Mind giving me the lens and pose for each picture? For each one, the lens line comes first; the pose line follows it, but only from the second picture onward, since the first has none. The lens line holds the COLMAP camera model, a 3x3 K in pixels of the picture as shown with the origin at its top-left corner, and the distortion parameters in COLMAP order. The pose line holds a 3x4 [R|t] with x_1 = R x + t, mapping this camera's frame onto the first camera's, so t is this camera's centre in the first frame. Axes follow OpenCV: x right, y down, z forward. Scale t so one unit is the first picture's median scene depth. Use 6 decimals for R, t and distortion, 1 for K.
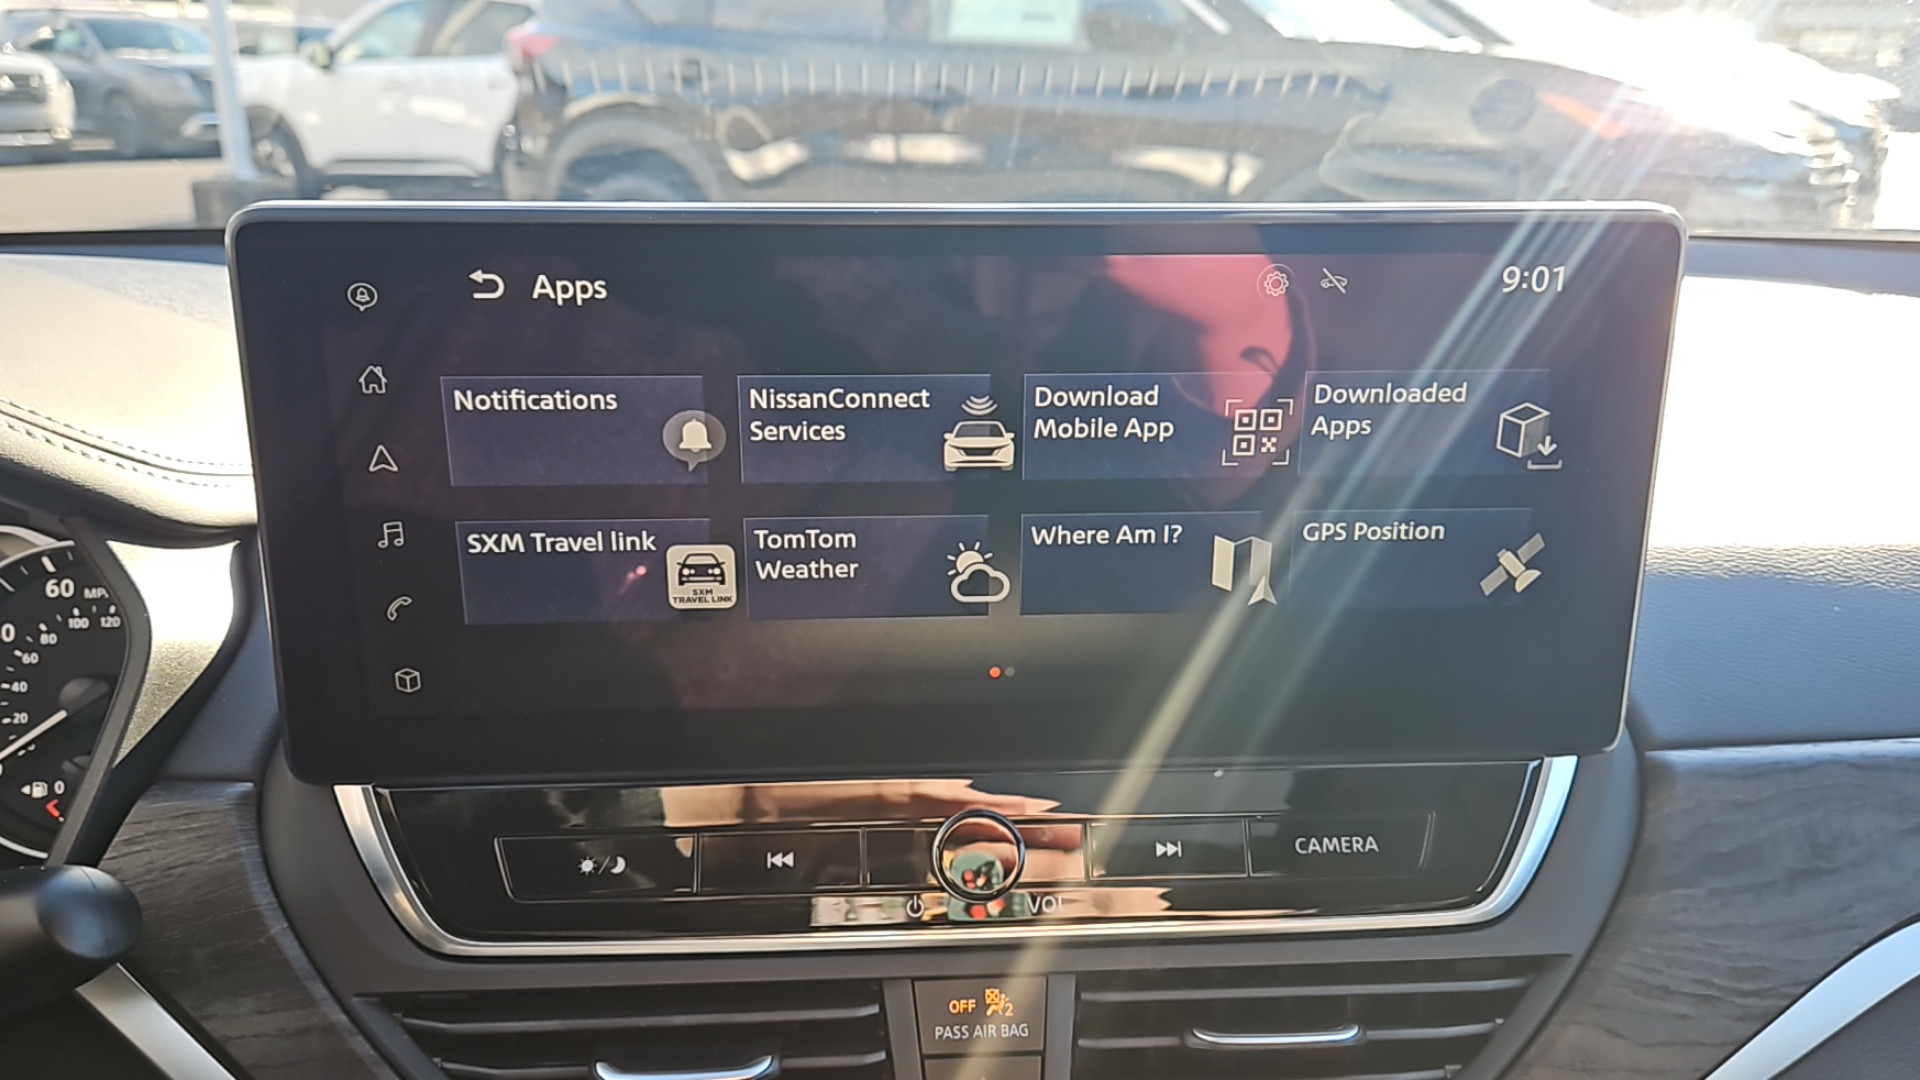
lens RADIAL K [[1411.4, 0, 959.2], [0, 1411.4, 537.4], [0, 0, 1]] dist [0.070866, -0.074871]
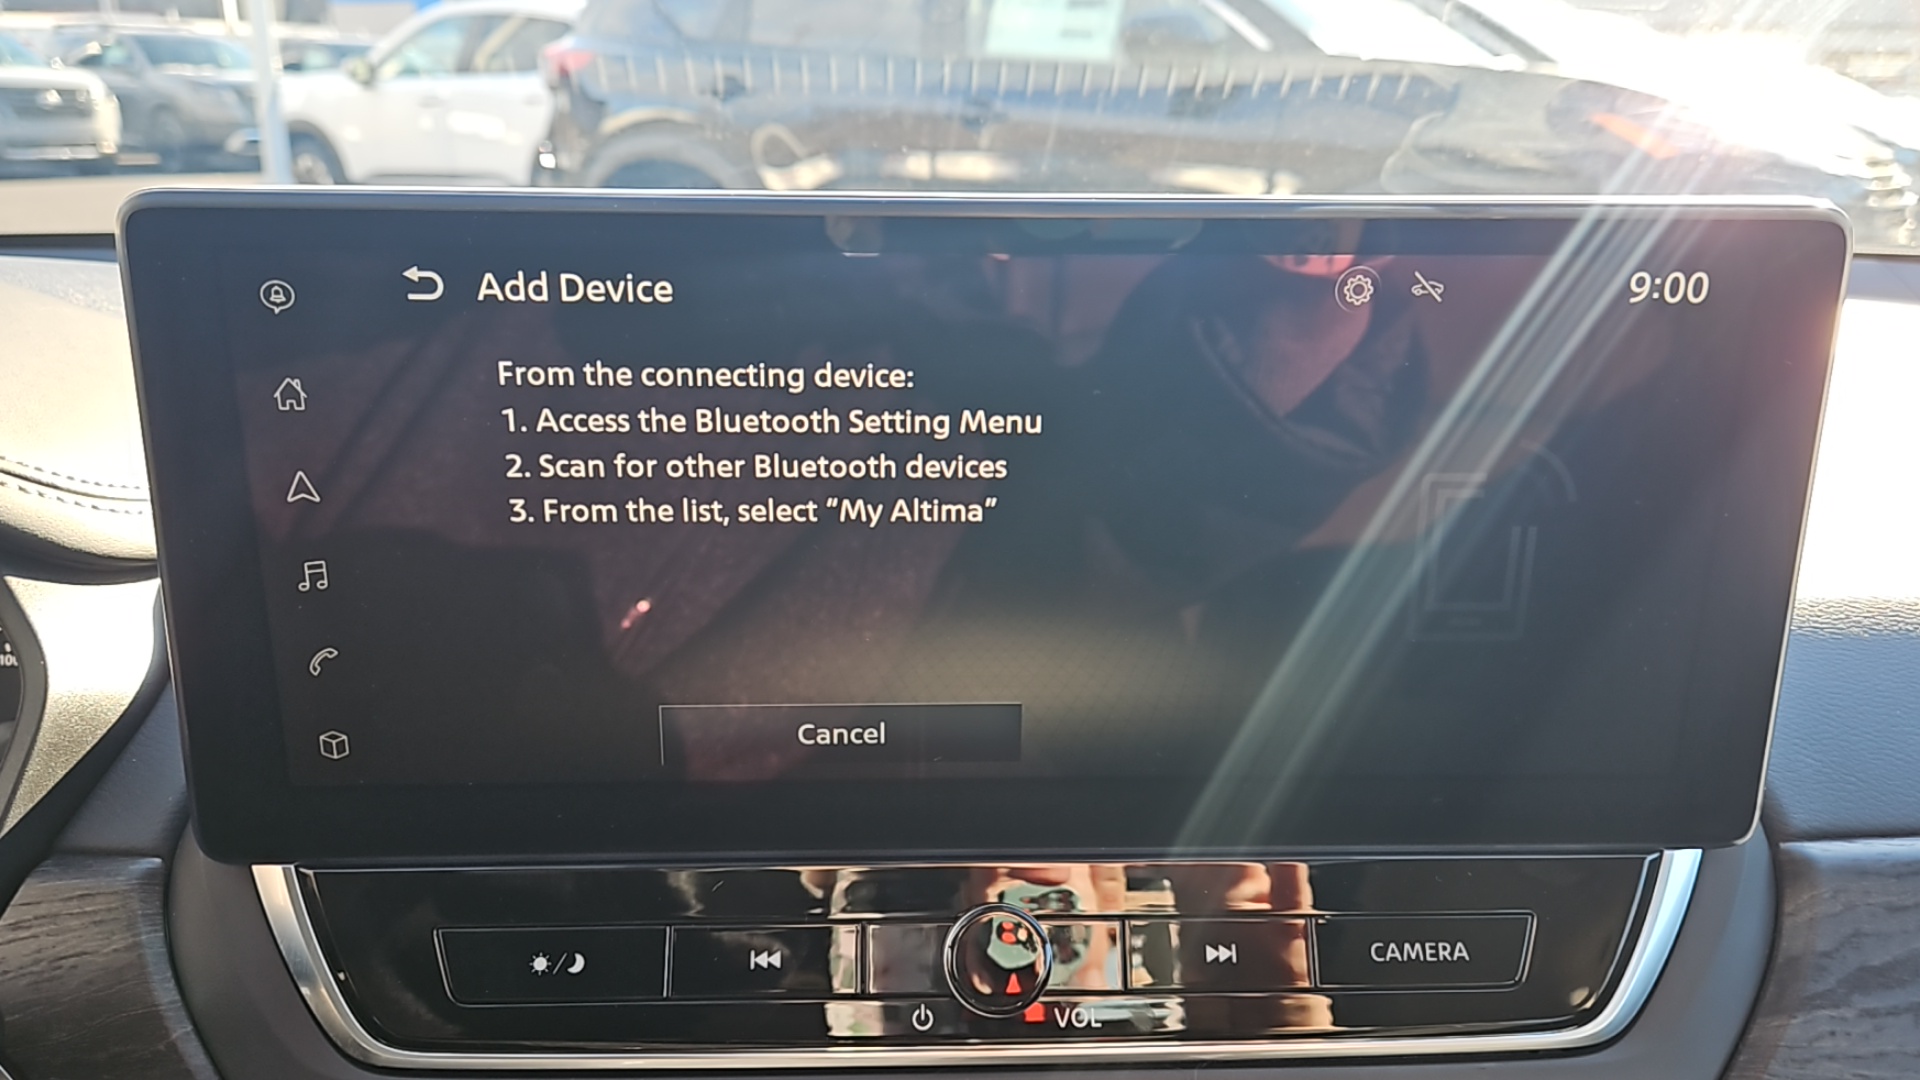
lens RADIAL K [[1411.9, 0, 963.3], [0, 1411.9, 548.2], [0, 0, 1]] dist [0.073601, -0.079639]
pose [[0.999738, 0.011296, -0.019920, 0.006988], [-0.011416, 0.999917, -0.005946, -0.016333], [0.019852, 0.006172, 0.999784, 0.138150]]
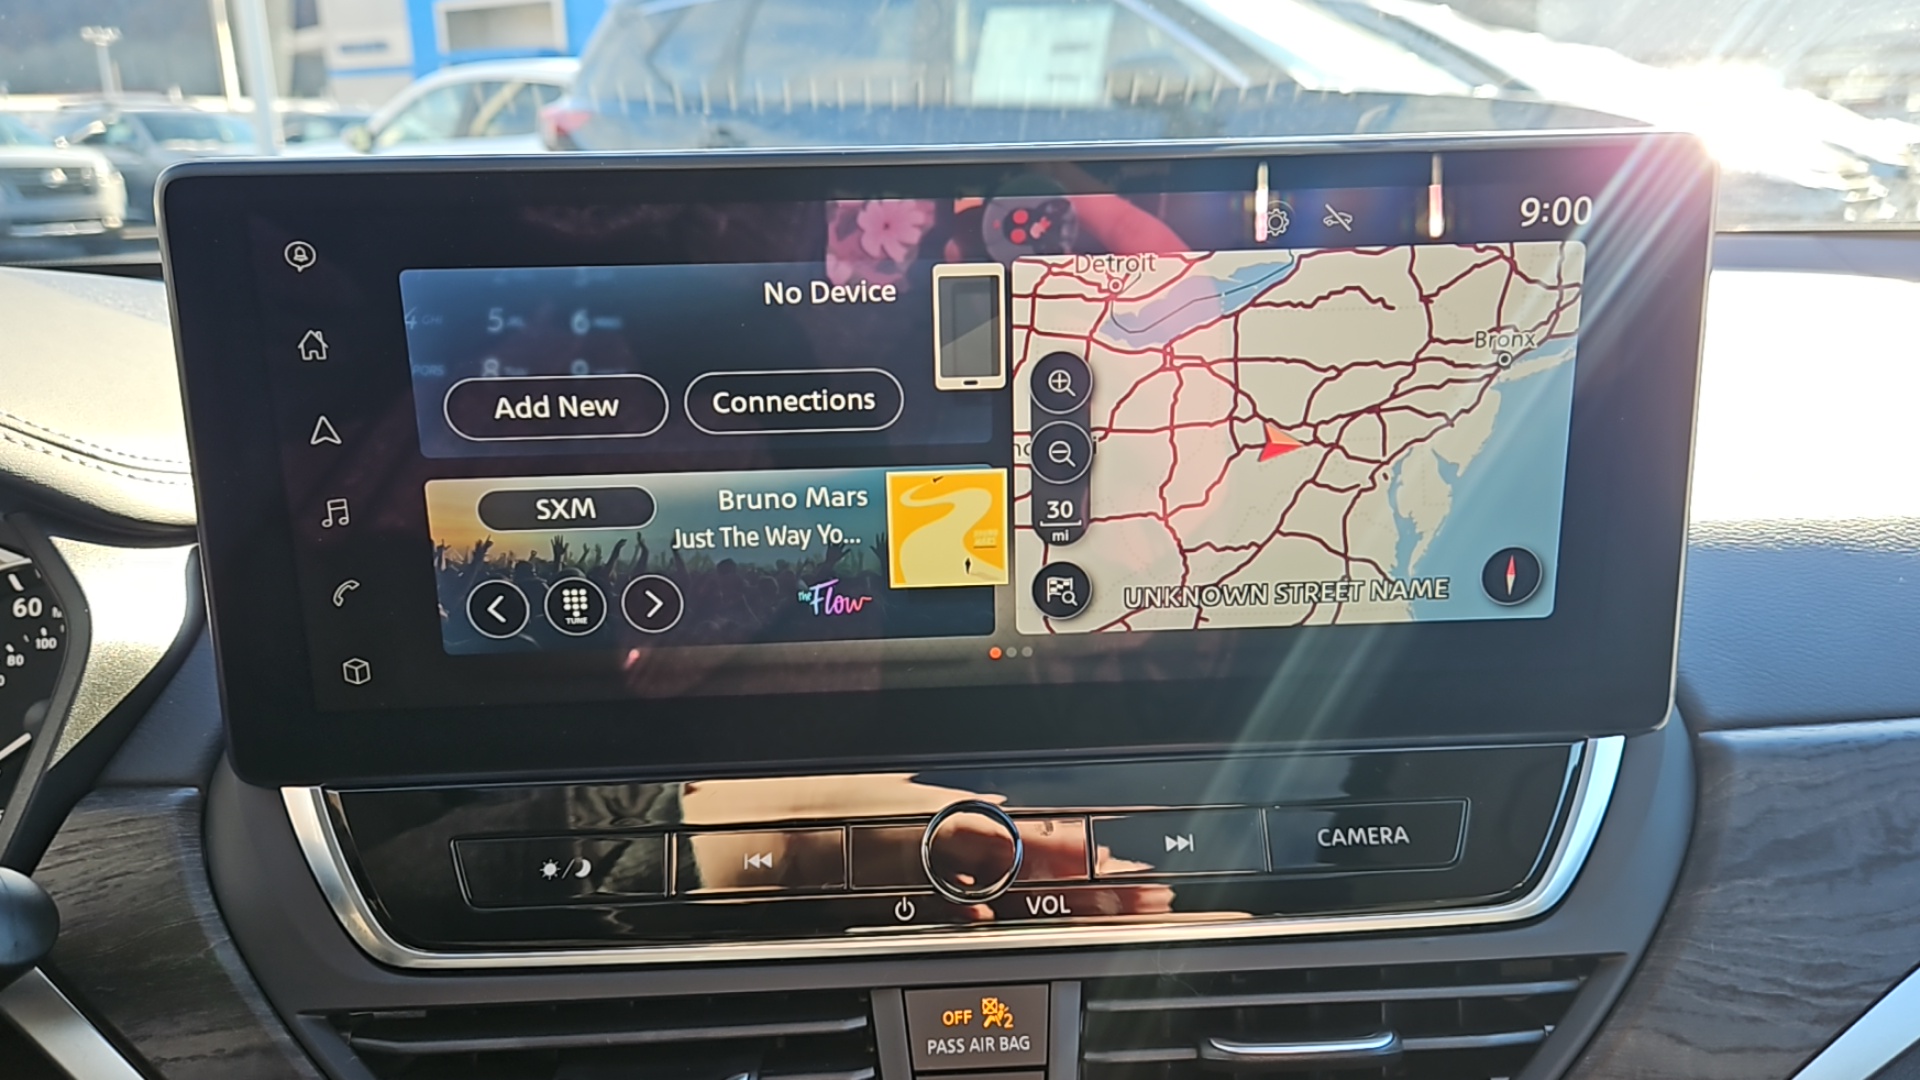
lens RADIAL K [[1411.2, 0, 964.6], [0, 1411.2, 537.7], [0, 0, 1]] dist [0.070690, -0.073620]
pose [[0.999529, -0.020898, -0.022453, 0.032282], [0.019863, 0.998773, -0.045368, 0.059408], [0.023373, 0.044901, 0.998718, 0.066950]]
